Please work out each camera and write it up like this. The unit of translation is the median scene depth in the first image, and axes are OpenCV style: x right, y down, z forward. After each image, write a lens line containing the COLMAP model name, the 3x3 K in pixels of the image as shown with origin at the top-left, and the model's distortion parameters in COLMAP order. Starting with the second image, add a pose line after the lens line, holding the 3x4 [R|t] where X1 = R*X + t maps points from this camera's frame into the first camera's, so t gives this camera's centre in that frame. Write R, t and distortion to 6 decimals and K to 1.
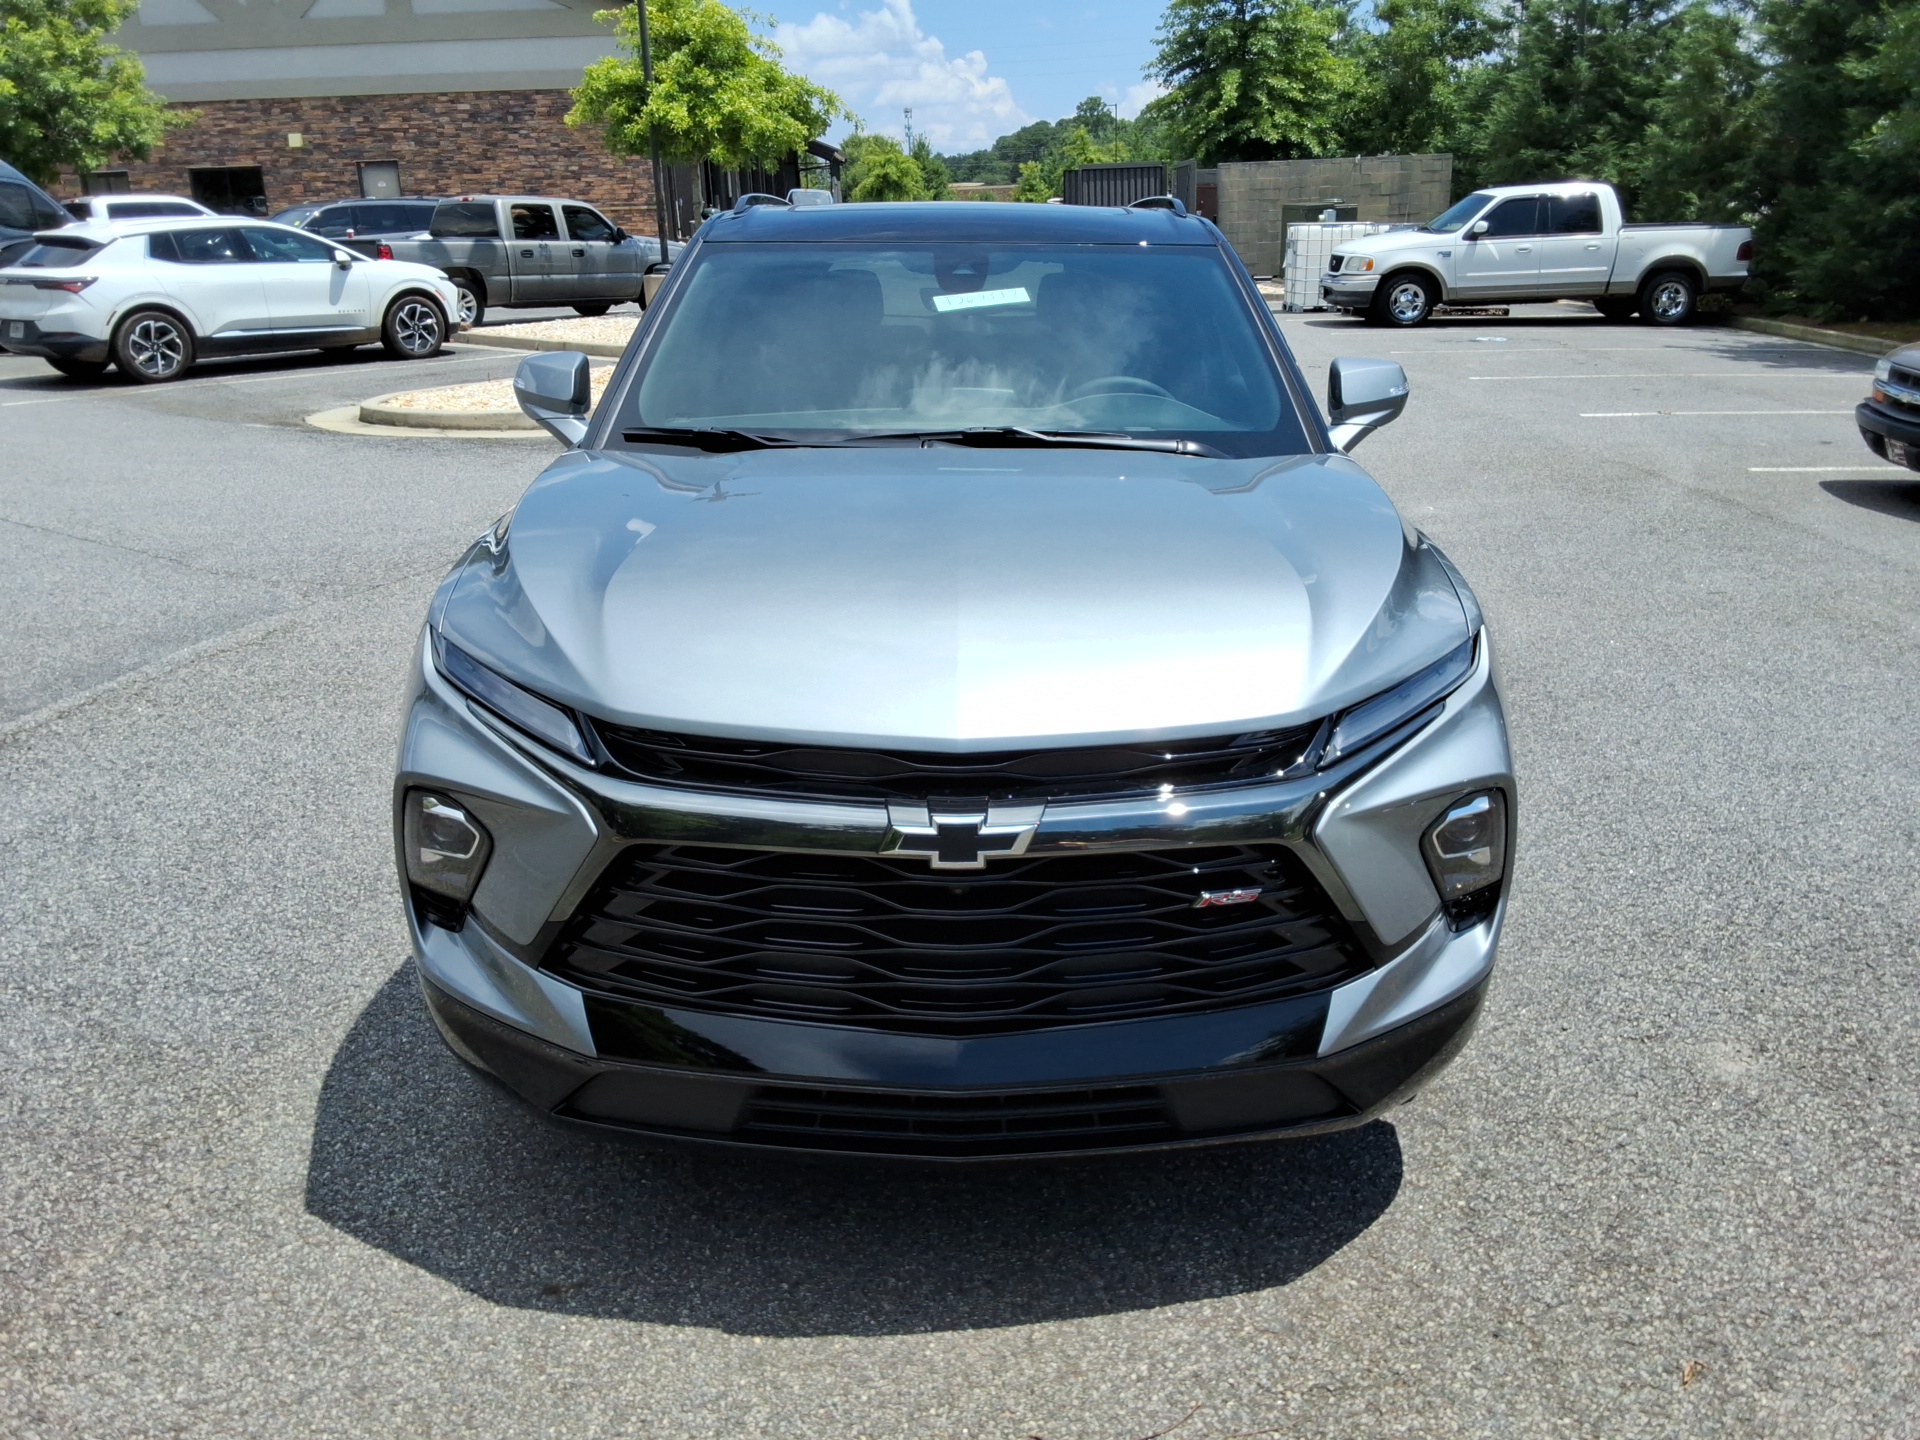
lens RADIAL K [[1578.5, 0, 979.5], [0, 1578.5, 695.1], [0, 0, 1]] dist [0.142310, -0.240111]
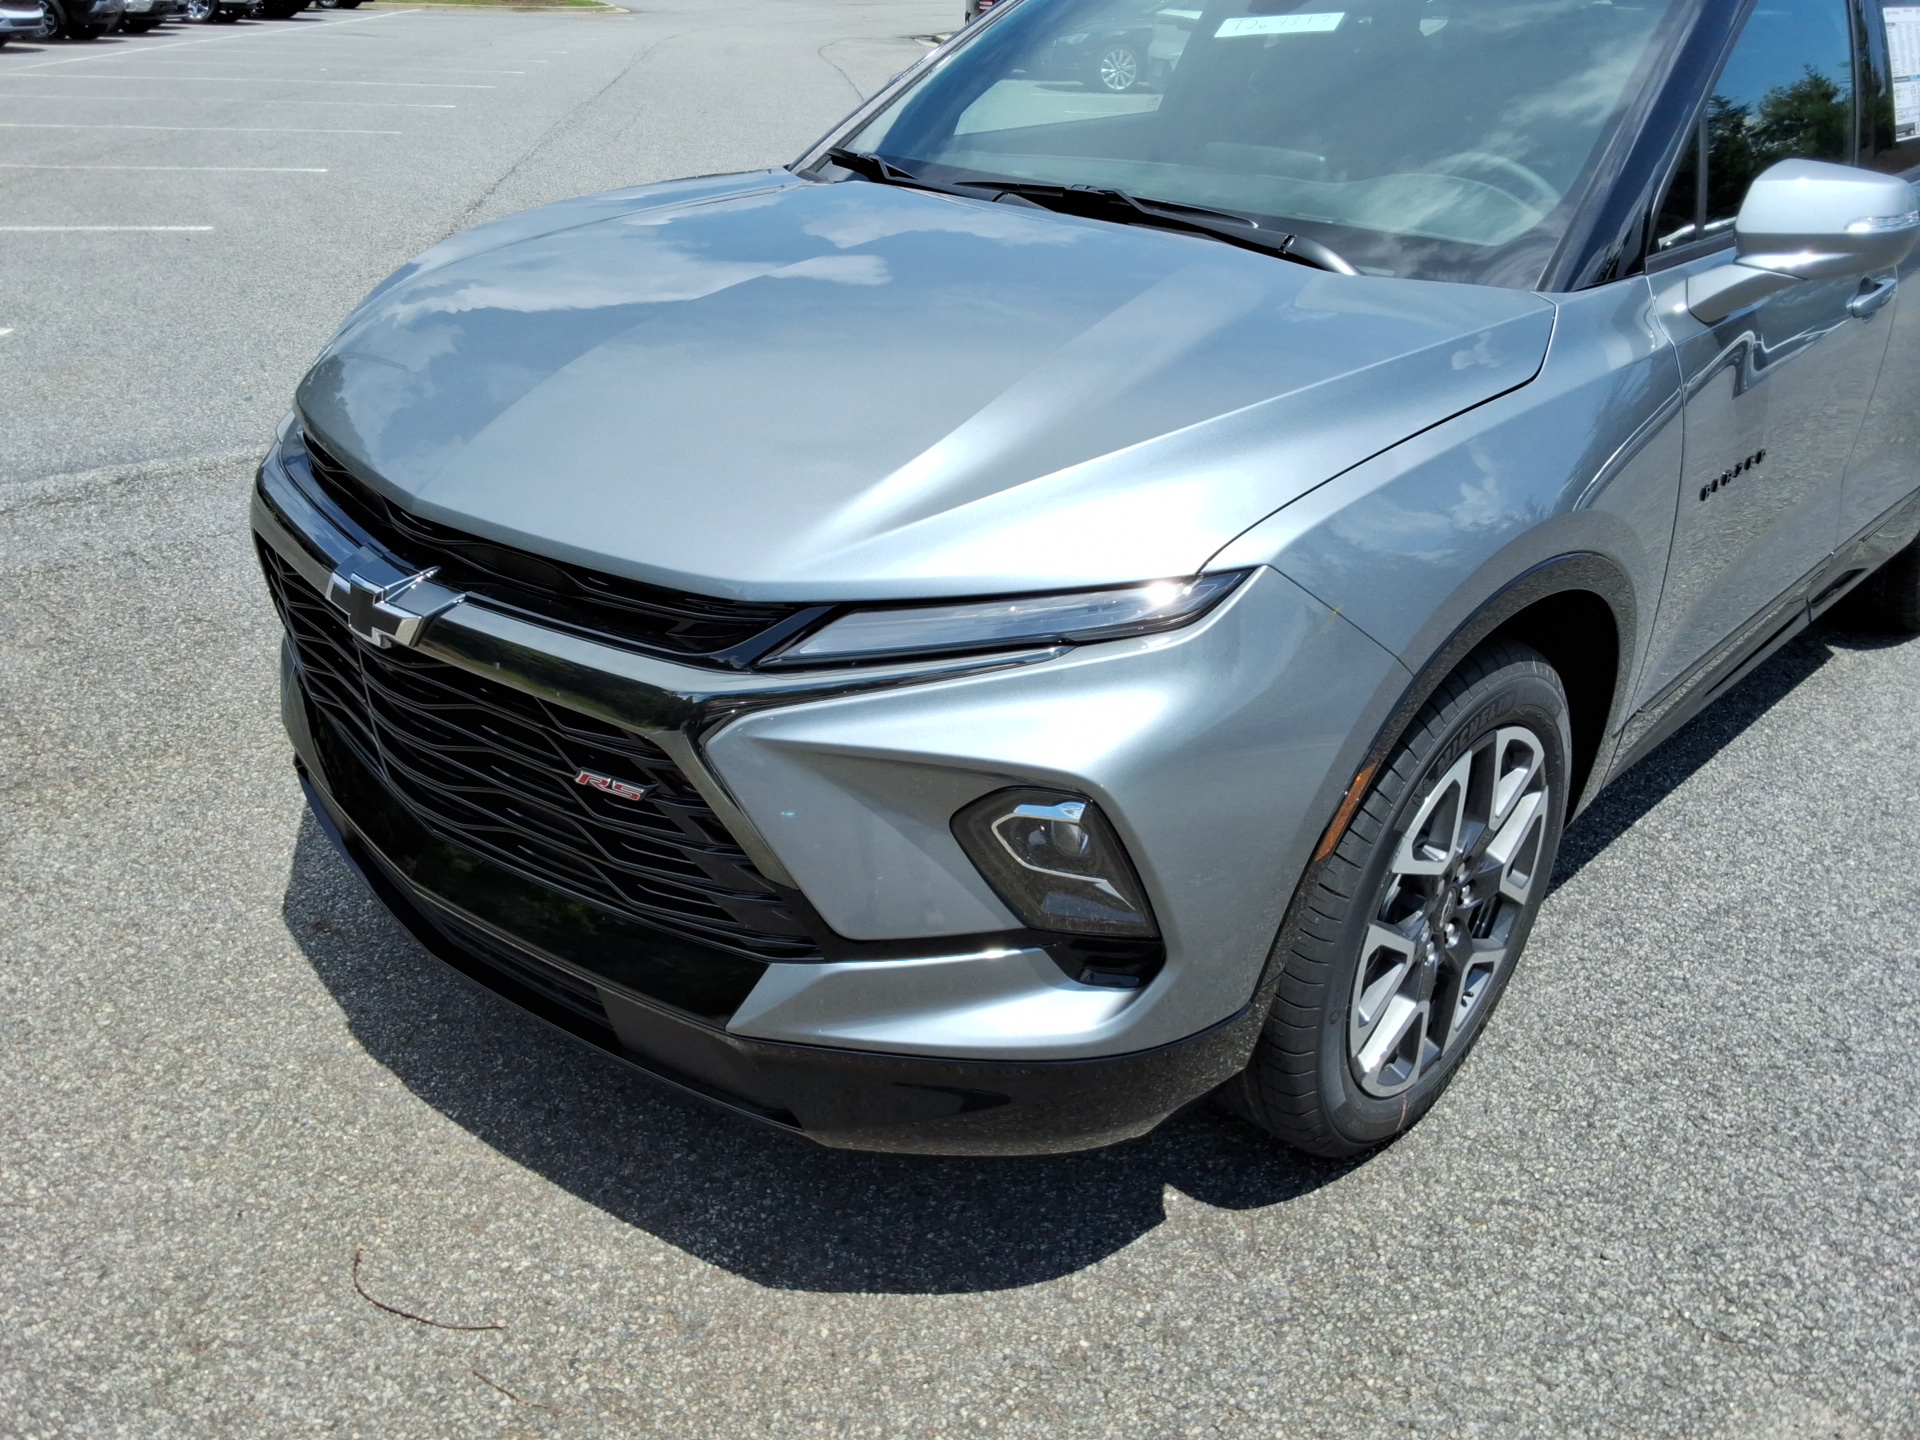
lens RADIAL K [[1558.8, 0, 1003.1], [0, 1558.8, 722.9], [0, 0, 1]] dist [0.135015, -0.232537]
pose [[0.719283, 0.318567, -0.617371, 0.476439], [-0.229295, 0.947729, 0.221888, -0.072832], [0.655787, -0.018040, 0.754731, 0.342836]]
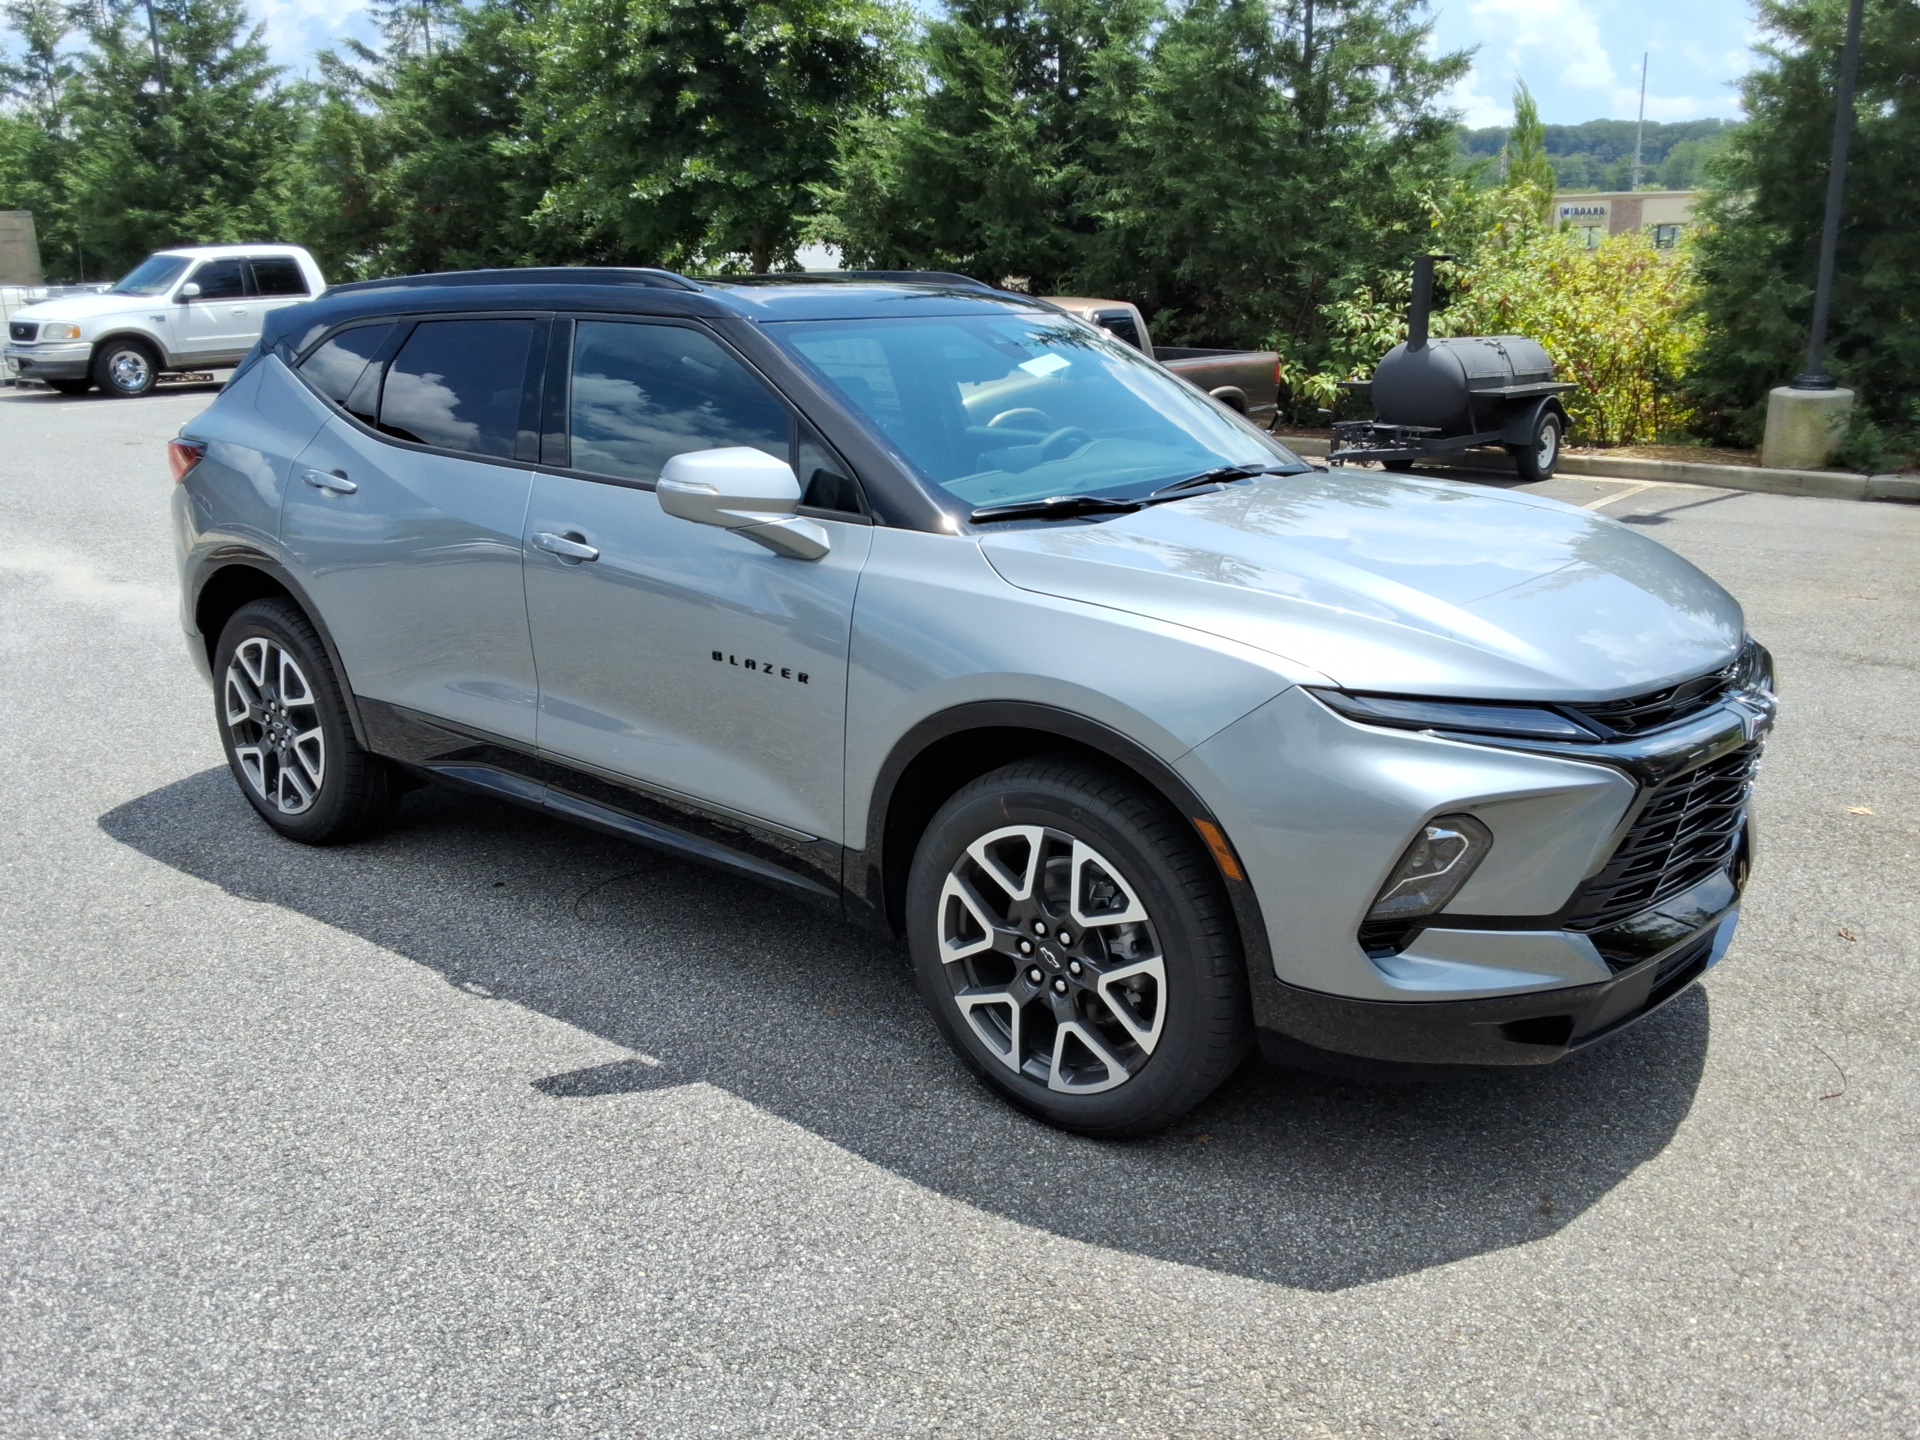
lens RADIAL K [[1578.5, 0, 979.5], [0, 1578.5, 695.1], [0, 0, 1]] dist [0.142310, -0.240111]
pose [[0.605075, -0.206660, 0.768880, -0.930644], [0.232449, 0.969503, 0.077656, -0.124326], [-0.761480, 0.131738, 0.634660, 0.364668]]
